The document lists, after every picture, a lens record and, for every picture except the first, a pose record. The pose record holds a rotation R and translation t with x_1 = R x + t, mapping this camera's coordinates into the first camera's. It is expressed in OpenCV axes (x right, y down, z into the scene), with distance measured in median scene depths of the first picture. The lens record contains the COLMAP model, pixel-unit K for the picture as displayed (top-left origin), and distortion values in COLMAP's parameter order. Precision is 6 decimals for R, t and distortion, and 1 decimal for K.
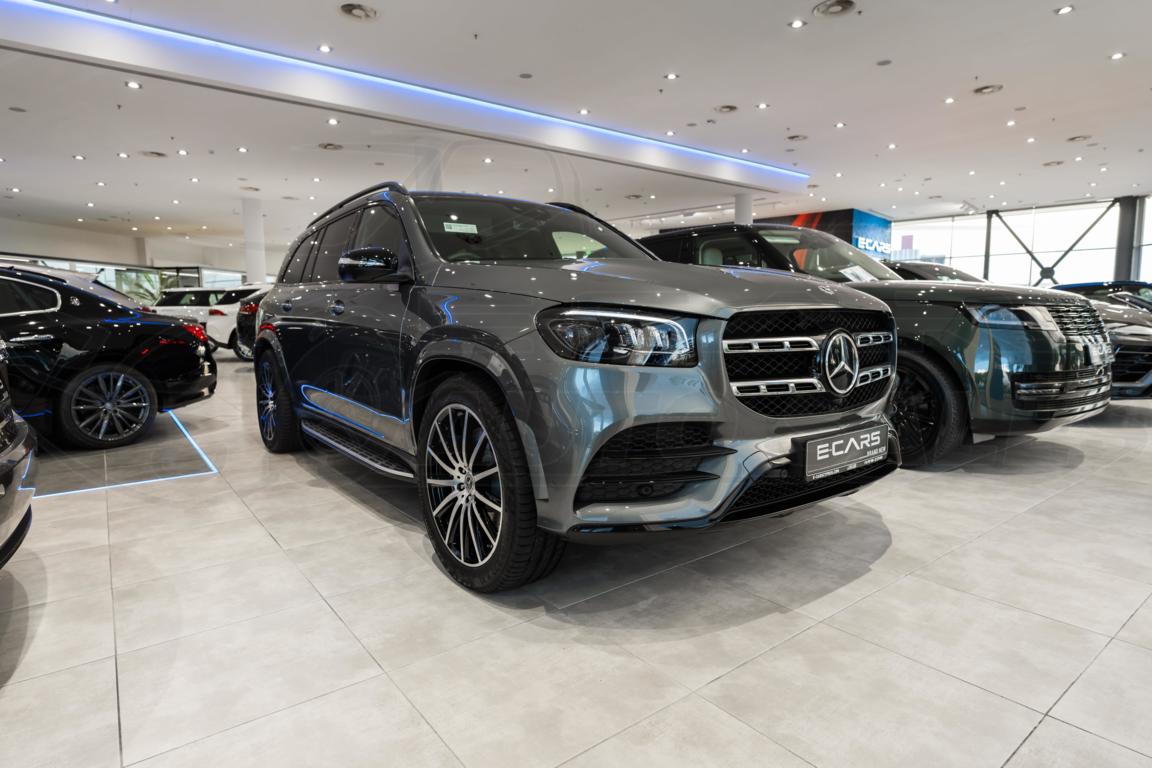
lens RADIAL K [[626.2, 0, 574.9], [0, 626.2, 382.4], [0, 0, 1]] dist [-0.000440, 0.001098]
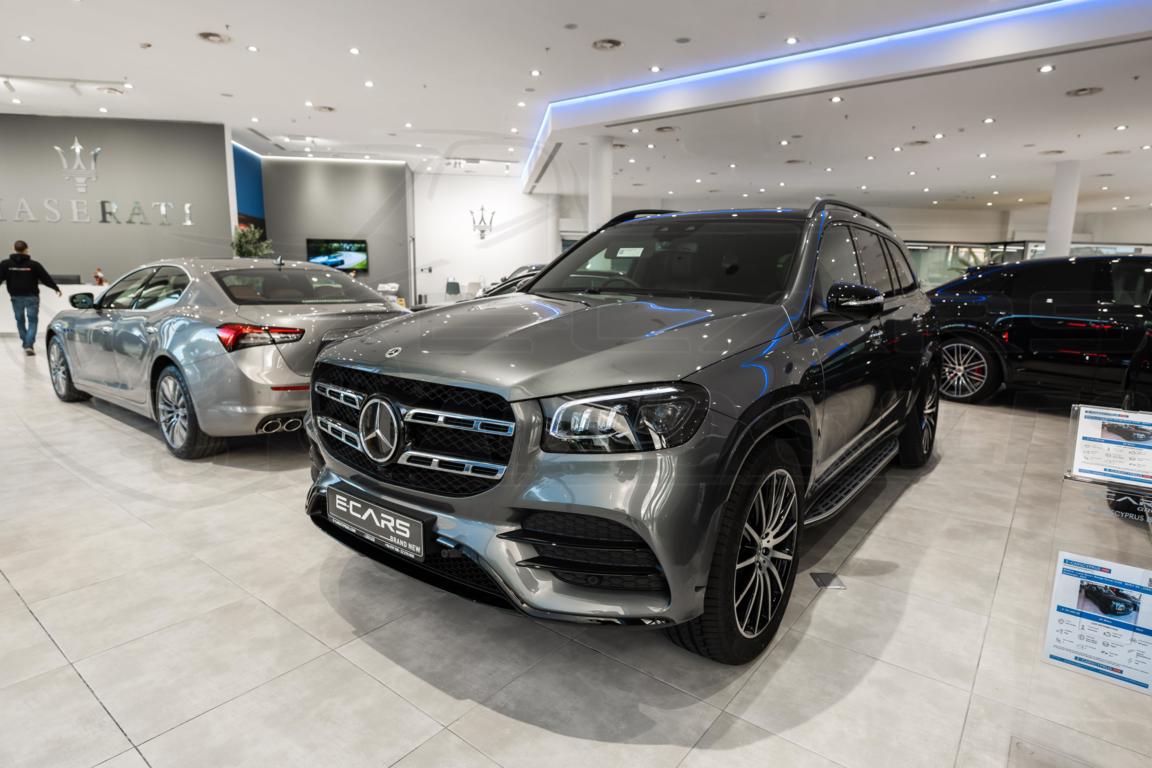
lens RADIAL K [[626.2, 0, 574.9], [0, 626.2, 382.4], [0, 0, 1]] dist [-0.000440, 0.001098]
pose [[0.245695, 0.175132, -0.953395, 1.354456], [-0.122524, 0.981266, 0.148676, -0.272955], [0.961573, 0.080285, 0.262550, 1.001142]]
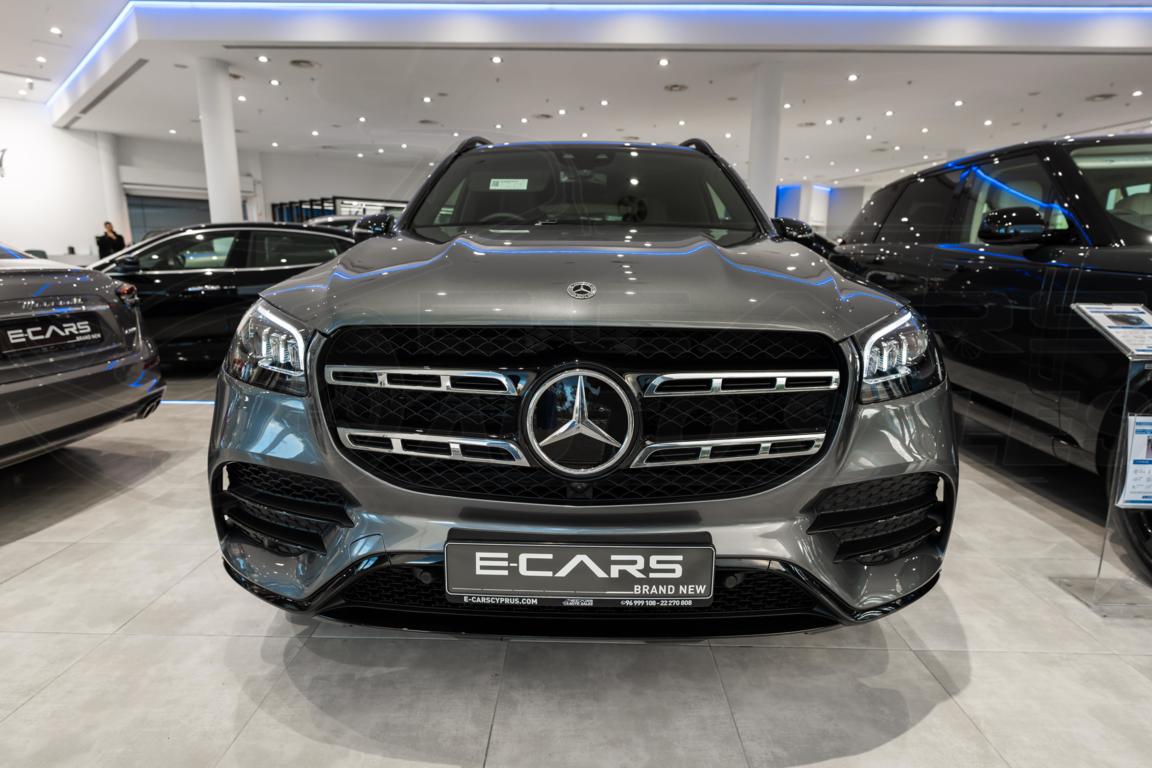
lens RADIAL K [[626.2, 0, 574.9], [0, 626.2, 382.4], [0, 0, 1]] dist [-0.000440, 0.001098]
pose [[0.782114, 0.141817, -0.606783, 0.738389], [-0.083988, 0.988864, 0.122860, -0.132256], [0.617450, -0.045128, 0.785315, 0.537569]]
